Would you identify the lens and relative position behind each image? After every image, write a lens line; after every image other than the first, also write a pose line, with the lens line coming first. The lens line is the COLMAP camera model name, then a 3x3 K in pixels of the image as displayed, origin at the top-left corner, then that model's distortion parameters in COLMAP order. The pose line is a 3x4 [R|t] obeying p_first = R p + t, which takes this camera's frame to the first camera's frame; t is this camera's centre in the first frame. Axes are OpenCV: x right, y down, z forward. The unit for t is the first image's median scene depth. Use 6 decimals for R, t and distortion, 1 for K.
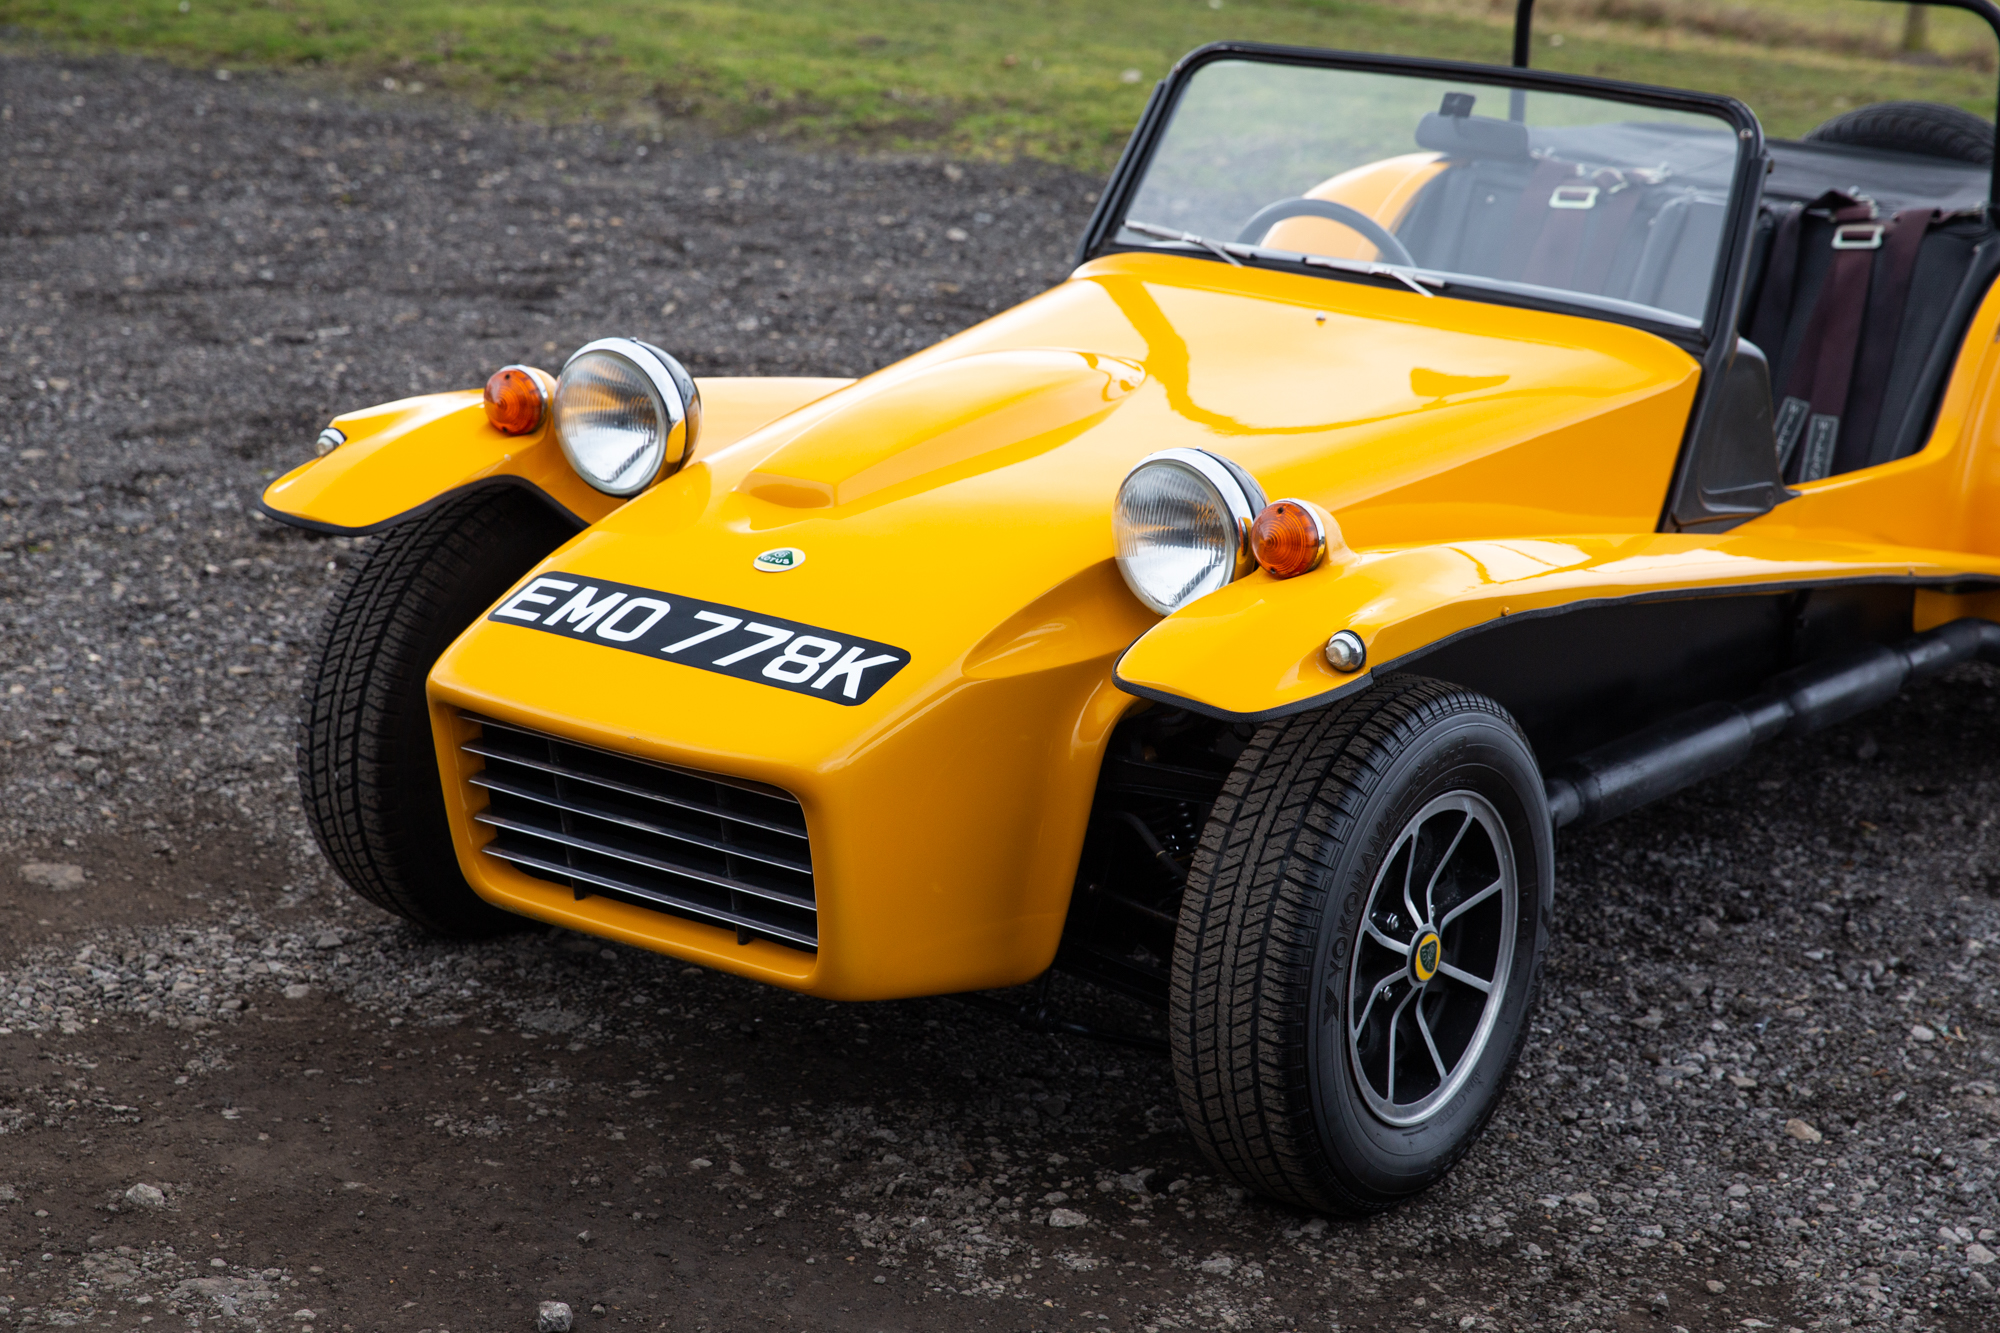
lens RADIAL K [[3899.2, 0, 1000.0], [0, 3899.2, 666.5], [0, 0, 1]] dist [0.023936, -0.536288]
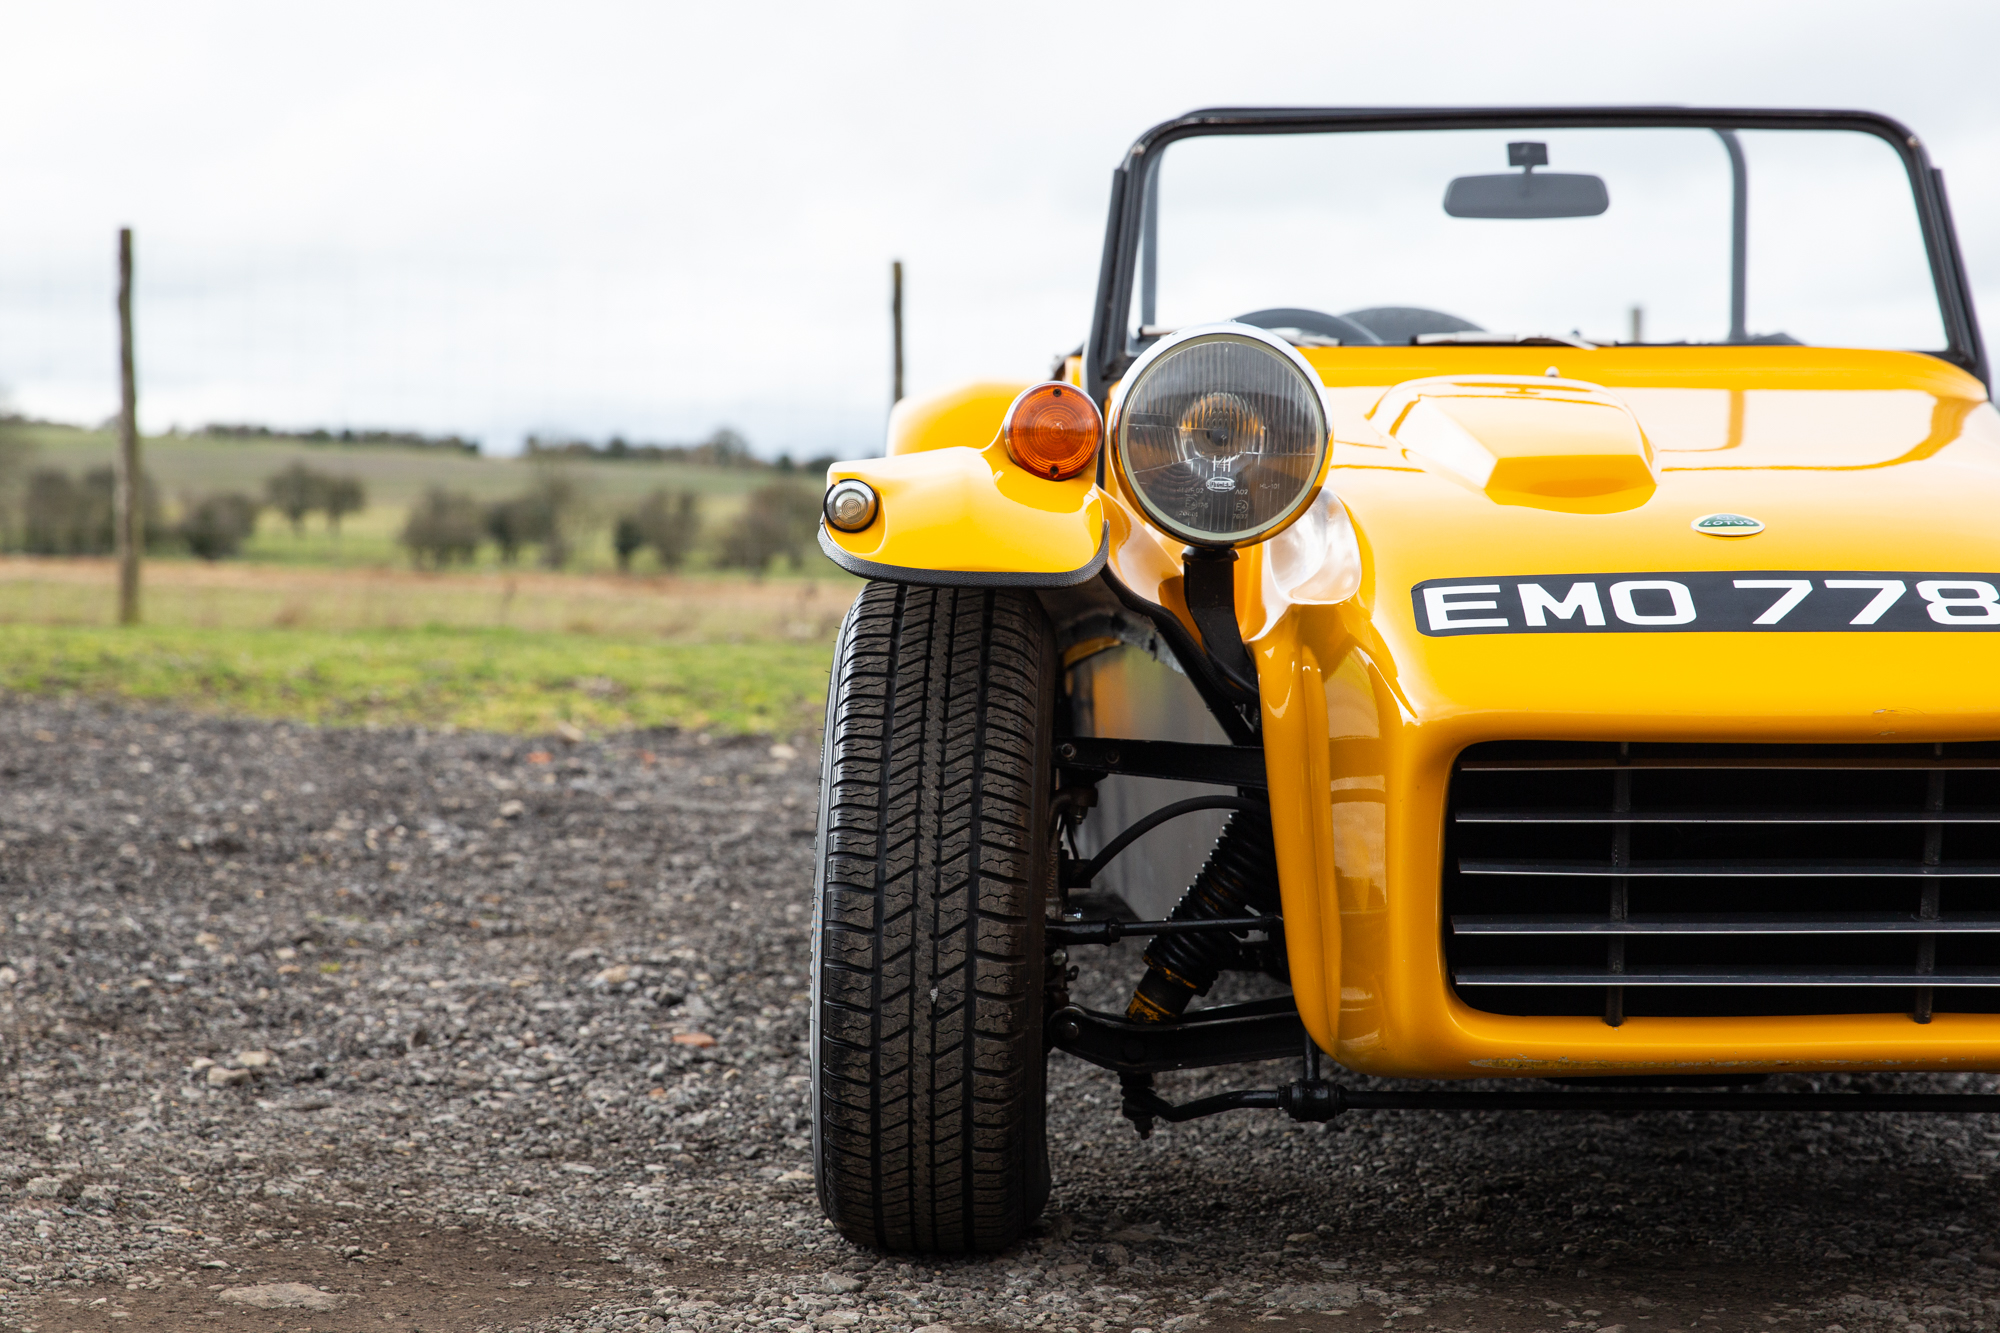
lens RADIAL K [[3953.5, 0, 1000.0], [0, 3953.5, 666.5], [0, 0, 1]] dist [0.033452, -0.250208]
pose [[0.830230, -0.080127, 0.551632, -0.593292], [0.182240, 0.974250, -0.132764, 0.073210], [-0.526789, 0.210754, 0.823454, 0.490064]]
